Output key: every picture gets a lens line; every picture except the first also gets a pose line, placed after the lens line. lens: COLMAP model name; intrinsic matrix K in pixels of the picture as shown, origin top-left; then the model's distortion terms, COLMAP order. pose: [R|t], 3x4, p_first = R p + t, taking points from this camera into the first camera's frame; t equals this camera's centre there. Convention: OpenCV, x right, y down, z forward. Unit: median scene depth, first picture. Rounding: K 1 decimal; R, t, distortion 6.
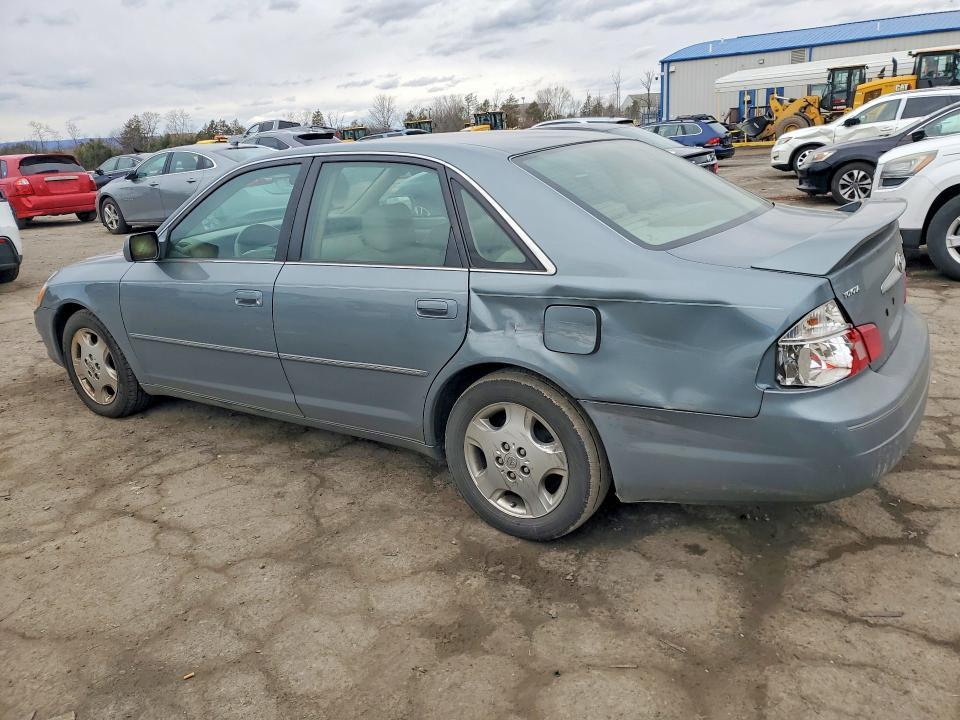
lens RADIAL K [[769.7, 0, 480.0], [0, 769.7, 360.0], [0, 0, 1]] dist [0.042340, 0.001046]
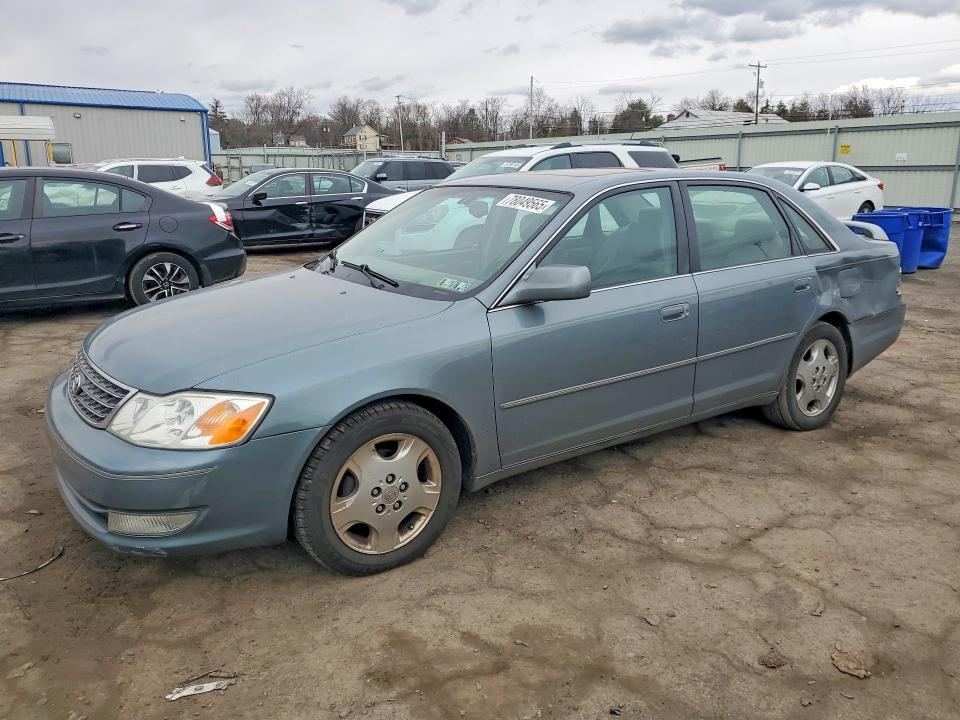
lens RADIAL K [[764.5, 0, 480.0], [0, 764.5, 360.0], [0, 0, 1]] dist [0.000660, -0.000053]
pose [[0.345757, -0.180147, 0.920869, -1.505745], [0.249237, 0.963776, 0.094960, -0.204144], [-0.904617, 0.196681, 0.378132, 0.966203]]
